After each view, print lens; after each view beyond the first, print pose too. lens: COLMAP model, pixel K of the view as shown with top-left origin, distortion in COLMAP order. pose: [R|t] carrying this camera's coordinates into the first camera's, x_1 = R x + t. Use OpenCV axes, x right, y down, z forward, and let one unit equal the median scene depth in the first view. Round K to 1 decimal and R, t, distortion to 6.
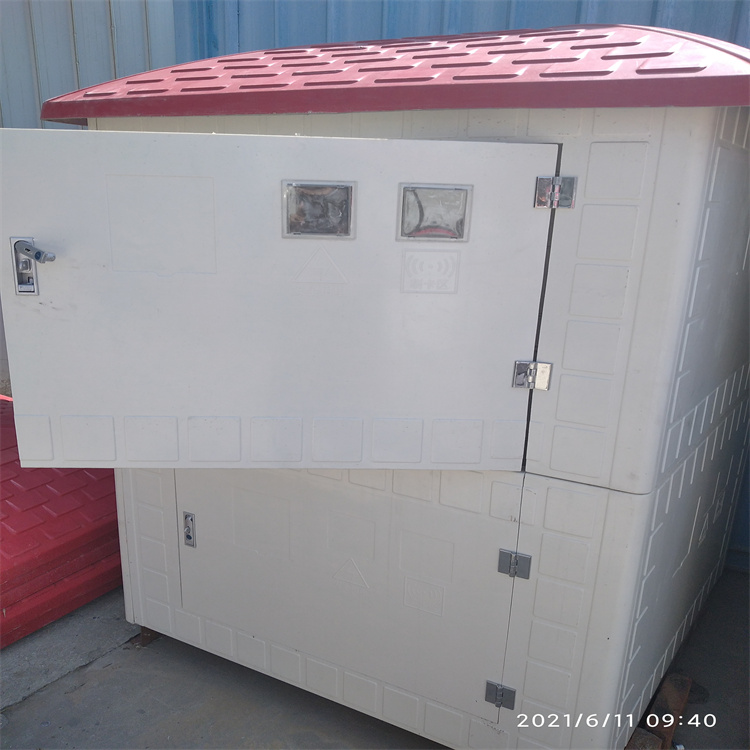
lens RADIAL K [[645.9, 0, 375.0], [0, 645.9, 375.0], [0, 0, 1]] dist [-0.011426, -0.013857]
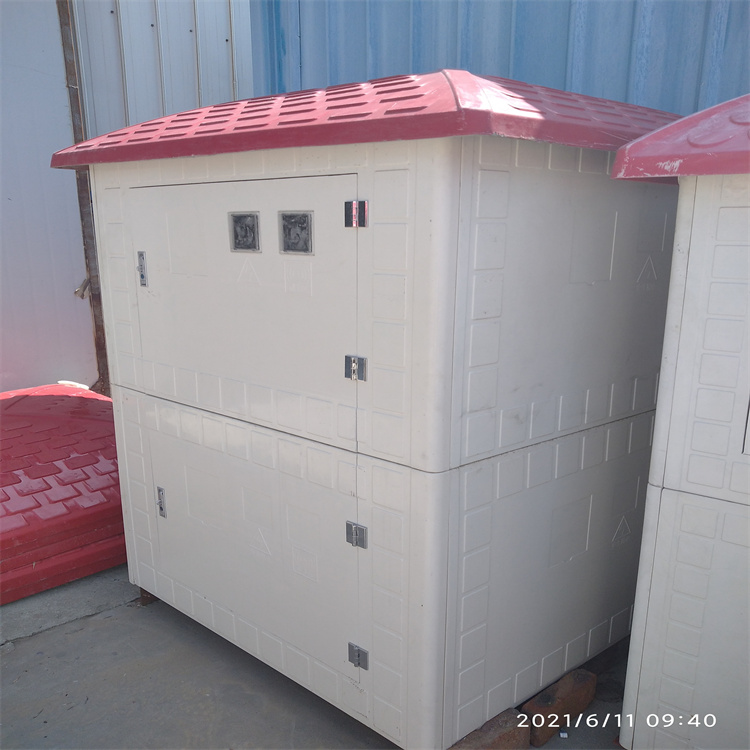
lens RADIAL K [[653.1, 0, 375.0], [0, 653.1, 375.0], [0, 0, 1]] dist [0.003950, 0.003584]
pose [[0.976067, 0.022814, -0.216268, 0.346225], [-0.029842, 0.999126, -0.029285, 0.029452], [0.215411, 0.035038, 0.975895, -0.096565]]
